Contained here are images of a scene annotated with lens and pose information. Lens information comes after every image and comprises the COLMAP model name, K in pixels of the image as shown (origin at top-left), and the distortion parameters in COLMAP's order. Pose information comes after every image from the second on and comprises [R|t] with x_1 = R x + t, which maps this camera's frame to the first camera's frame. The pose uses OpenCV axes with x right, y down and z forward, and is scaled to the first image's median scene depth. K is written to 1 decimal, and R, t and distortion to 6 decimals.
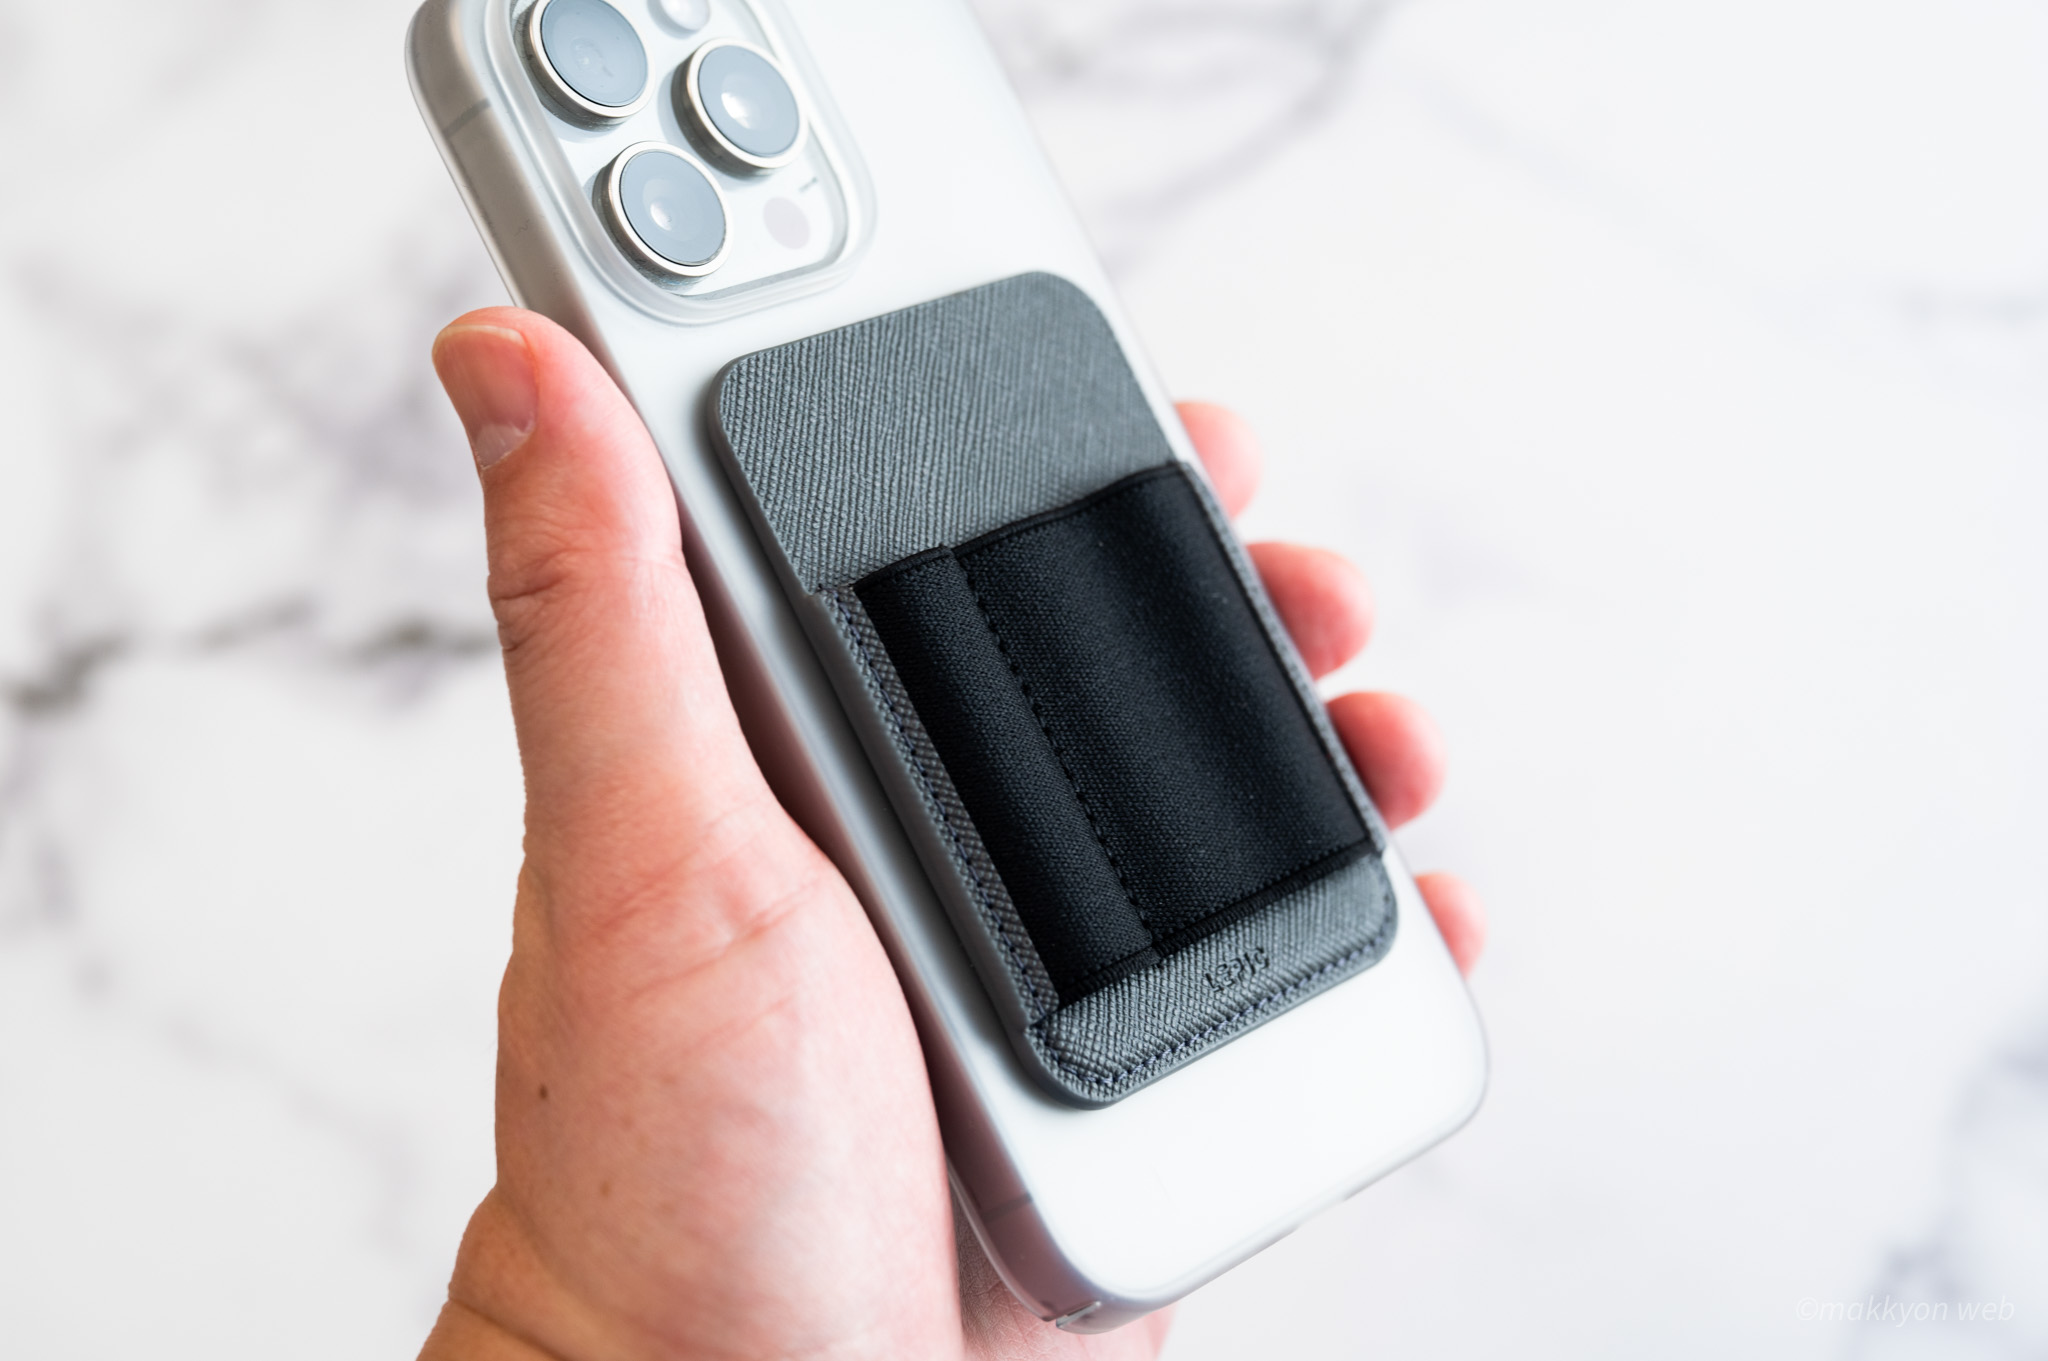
lens RADIAL K [[4088.9, 0, 1024.0], [0, 4088.9, 680.5], [0, 0, 1]] dist [0.296729, 0.004630]
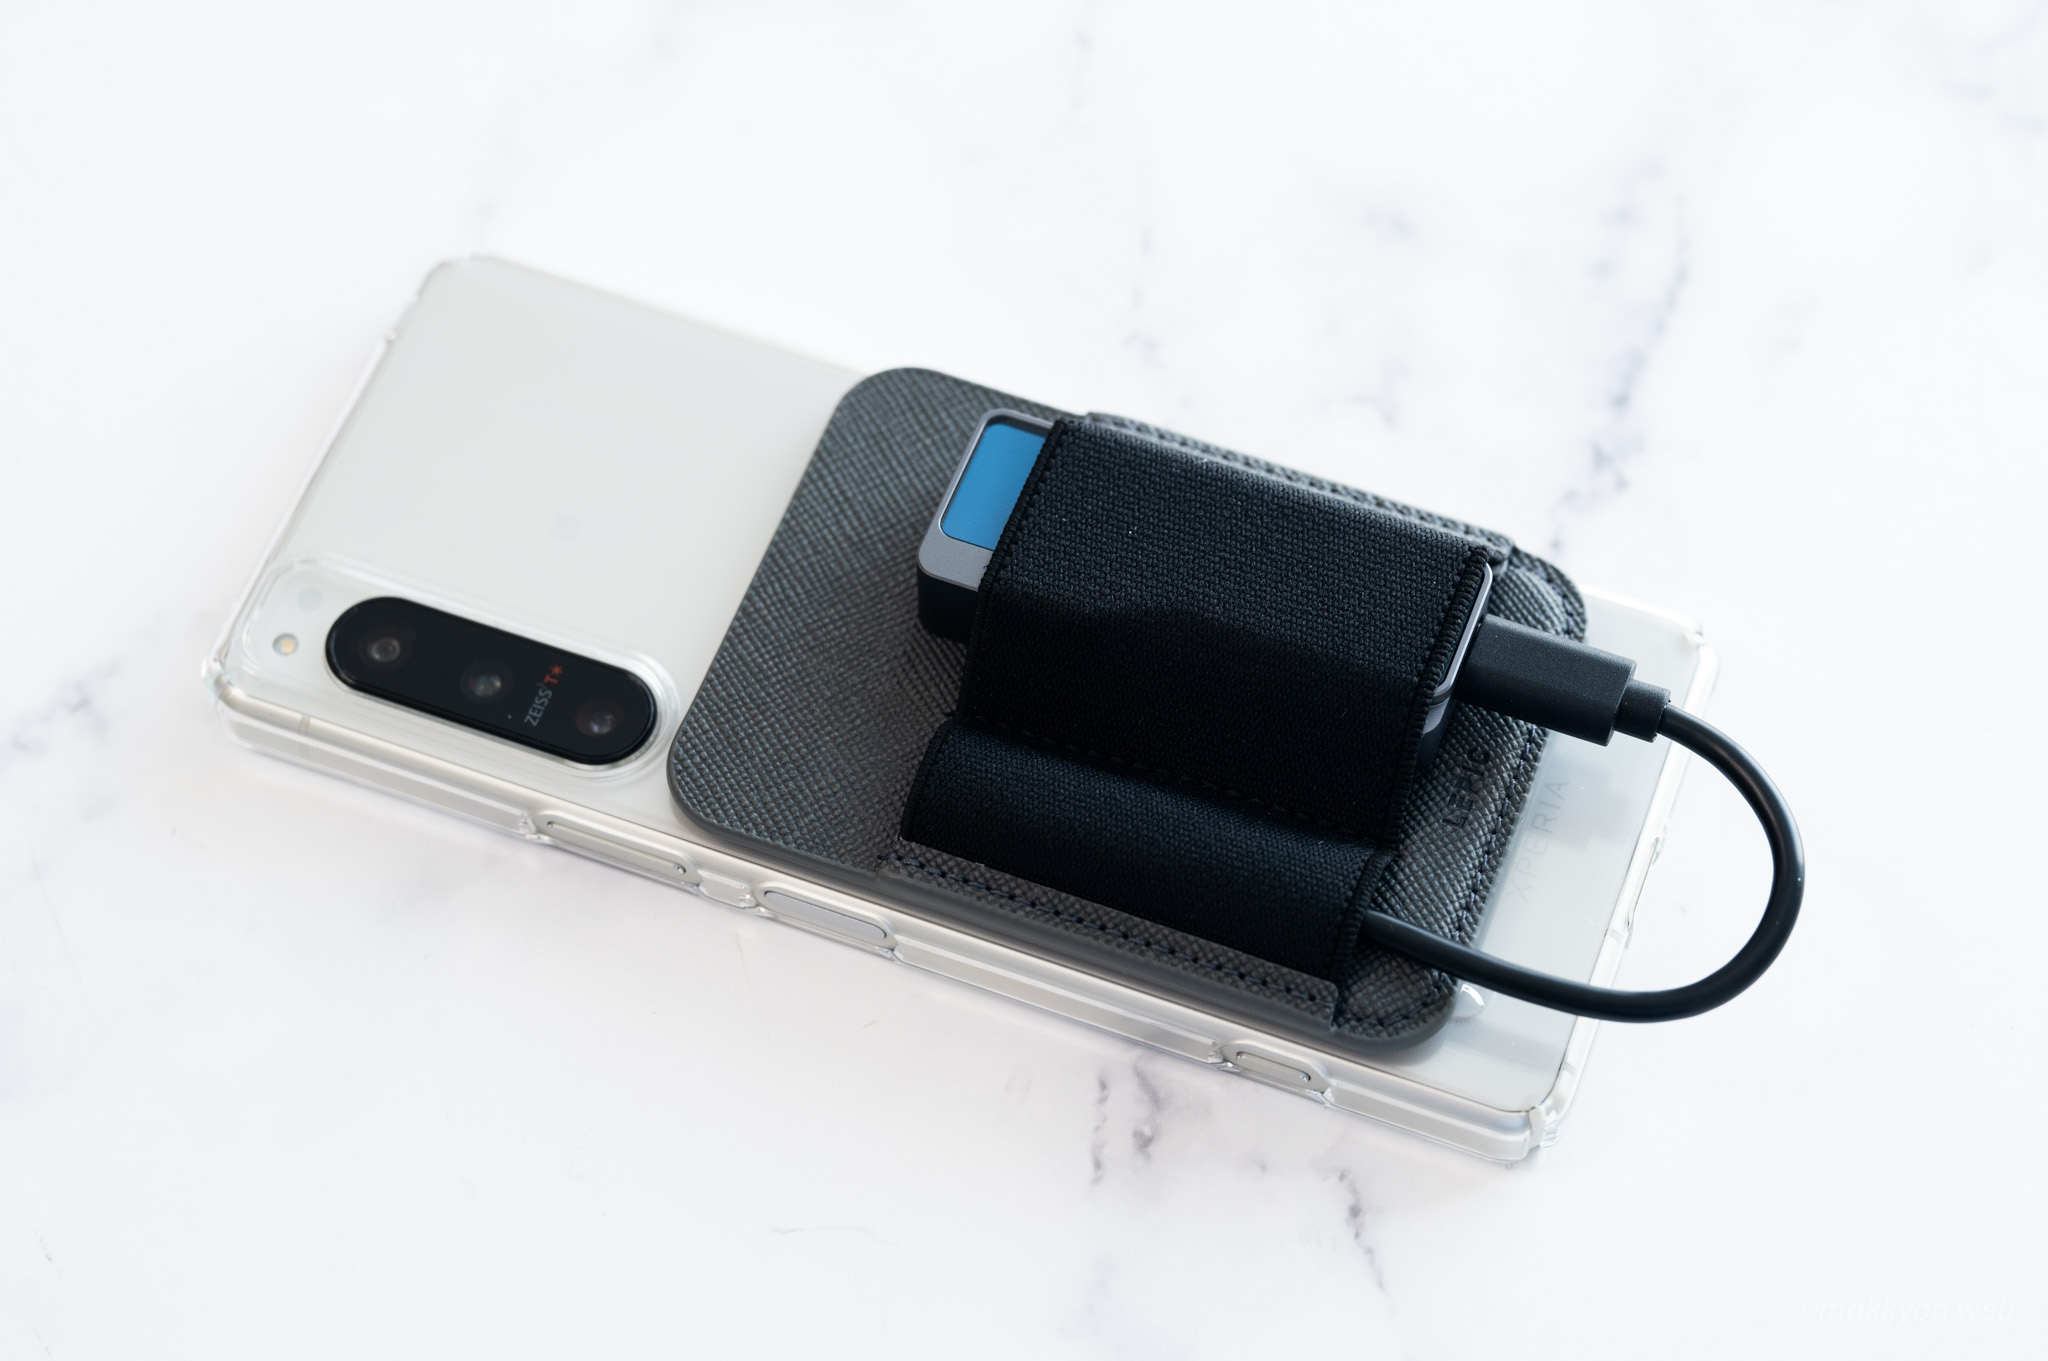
lens RADIAL K [[4088.9, 0, 1024.0], [0, 4088.9, 680.5], [0, 0, 1]] dist [0.296729, 0.004630]
pose [[0.651802, -0.698363, -0.295707, 0.302562], [0.737504, 0.674559, 0.032529, -0.059048], [0.176755, -0.239288, 0.954725, 0.051511]]
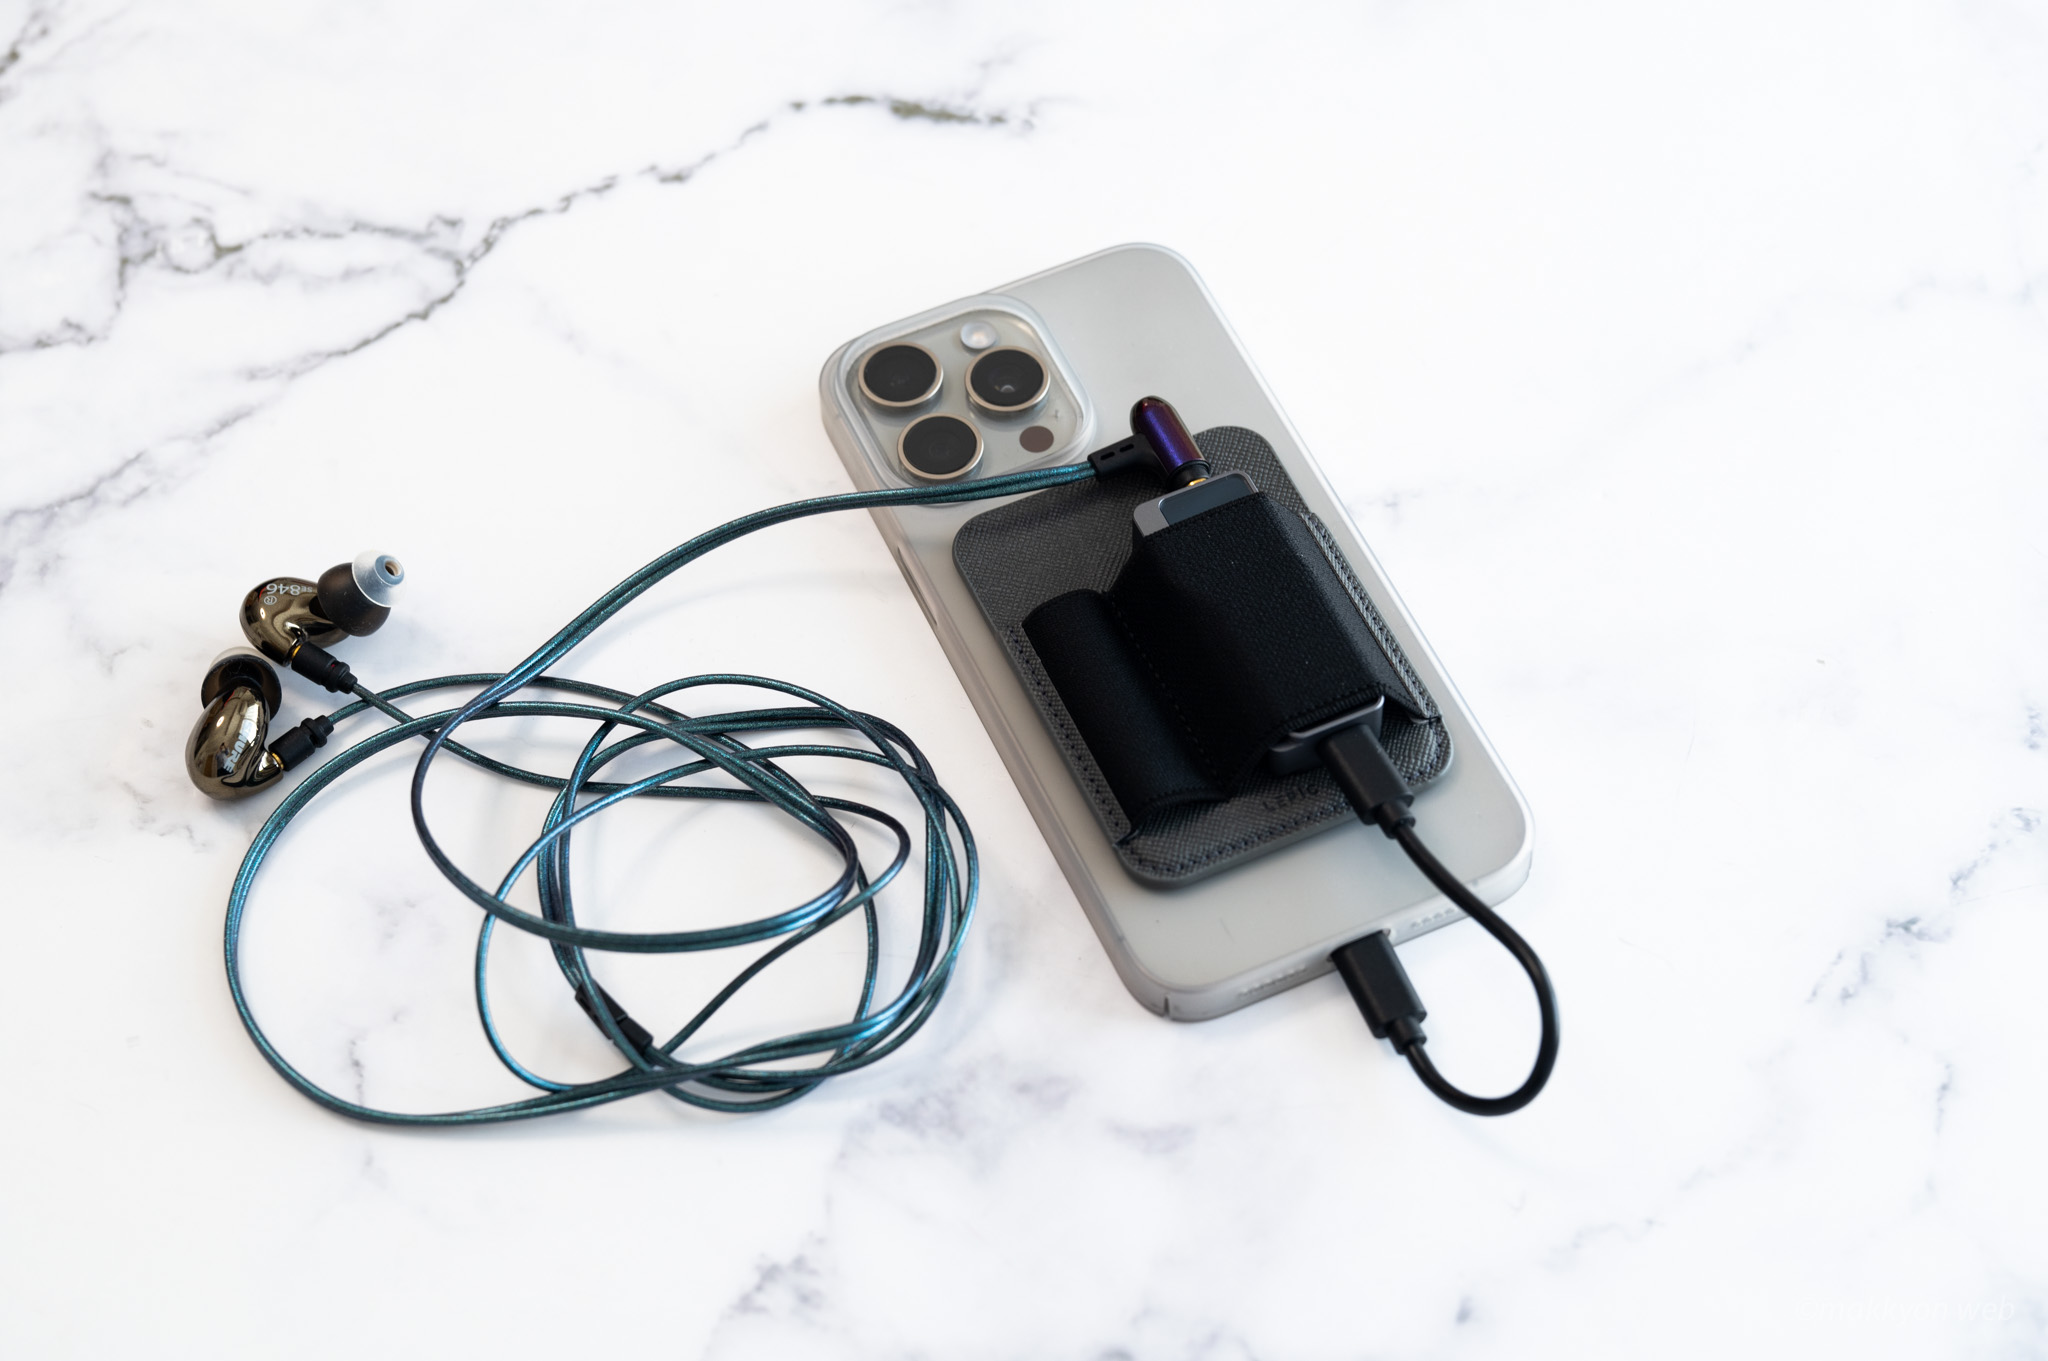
lens RADIAL K [[4088.9, 0, 1024.0], [0, 4088.9, 680.5], [0, 0, 1]] dist [0.296729, 0.004630]
pose [[0.747392, -0.241641, -0.618882, 1.029155], [0.137323, 0.967584, -0.211953, 0.369089], [0.650036, 0.073425, 0.756347, -0.315451]]
